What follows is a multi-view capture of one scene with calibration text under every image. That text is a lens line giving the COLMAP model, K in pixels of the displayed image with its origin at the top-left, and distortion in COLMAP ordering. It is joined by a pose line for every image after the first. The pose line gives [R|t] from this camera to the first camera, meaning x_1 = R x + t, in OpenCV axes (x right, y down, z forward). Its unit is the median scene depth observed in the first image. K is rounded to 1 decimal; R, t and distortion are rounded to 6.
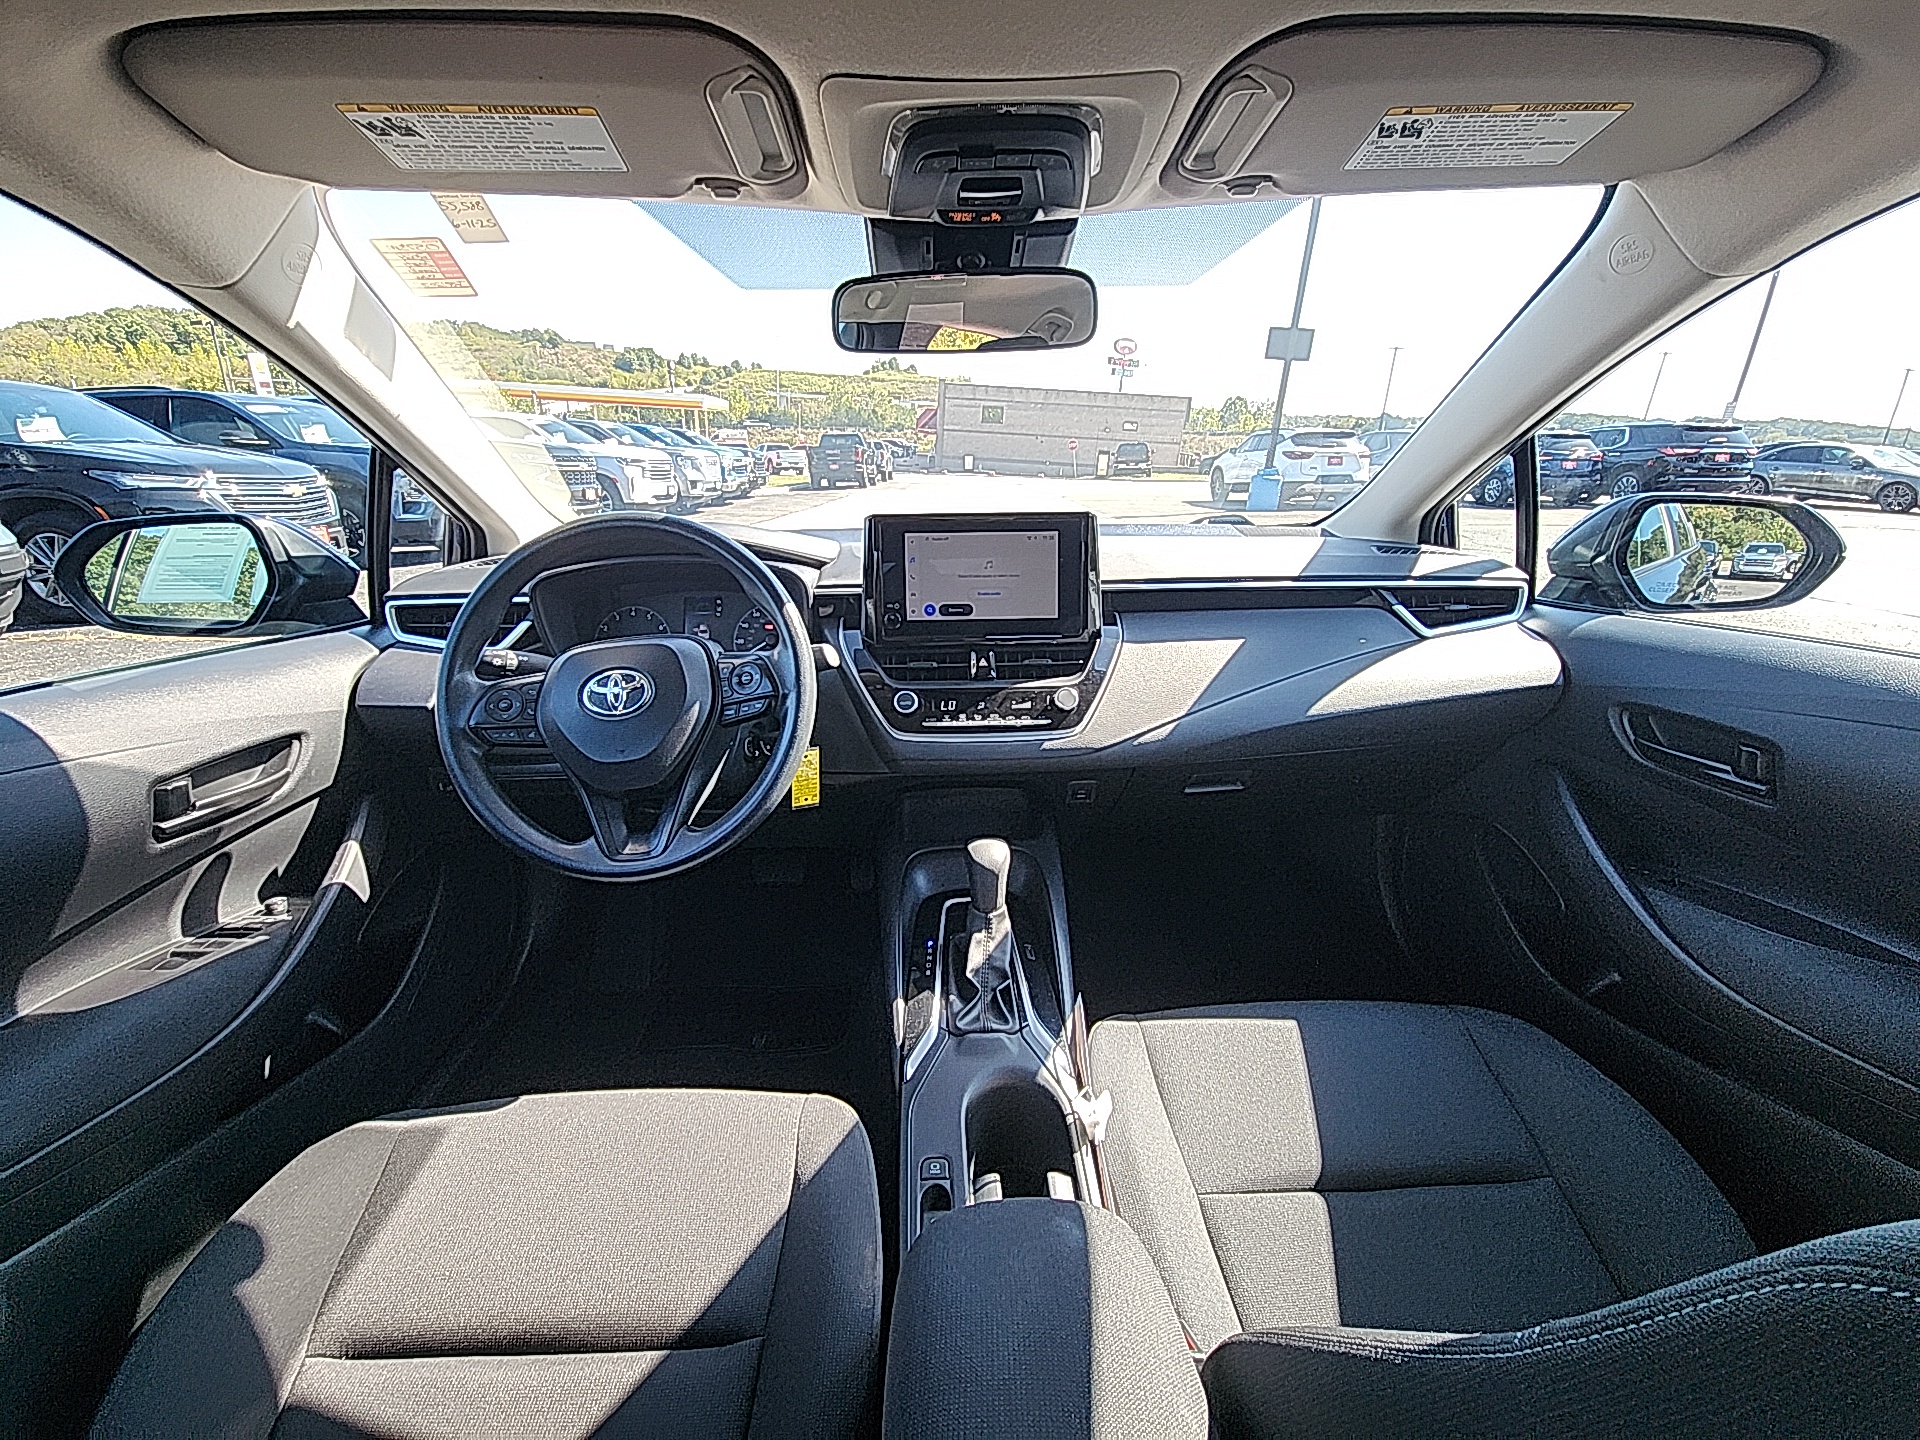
lens RADIAL K [[770.1, 0, 951.4], [0, 770.1, 699.9], [0, 0, 1]] dist [0.012649, -0.009640]
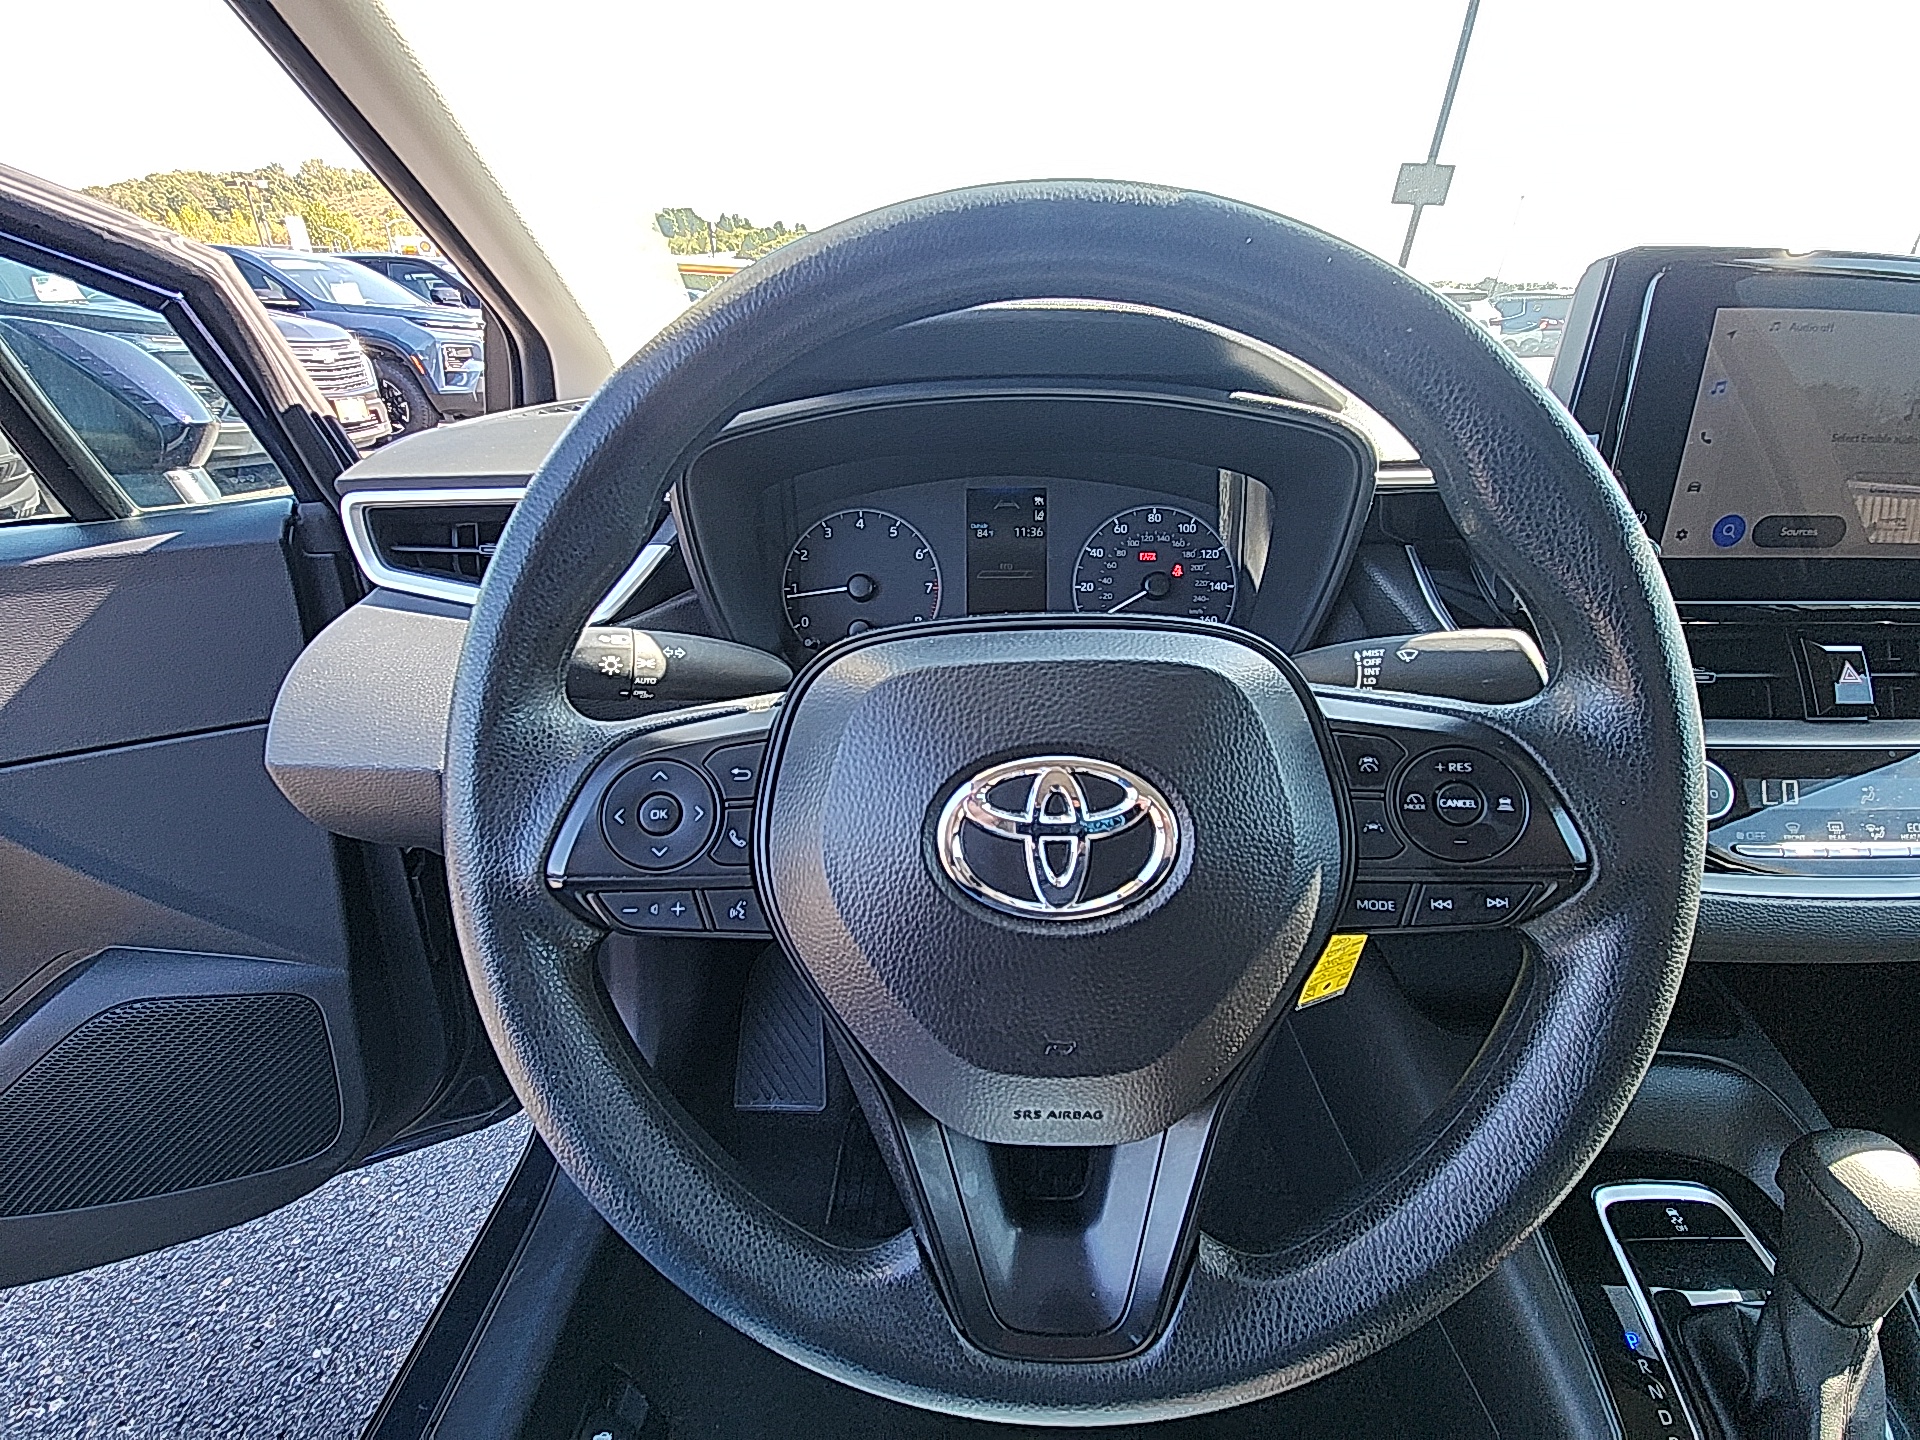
lens RADIAL K [[770.4, 0, 948.8], [0, 770.4, 697.9], [0, 0, 1]] dist [0.024189, -0.017355]
pose [[0.997846, 0.026021, -0.060225, -0.365914], [-0.017502, 0.990293, 0.137889, -0.079580], [0.063229, -0.136538, 0.988615, 0.577468]]
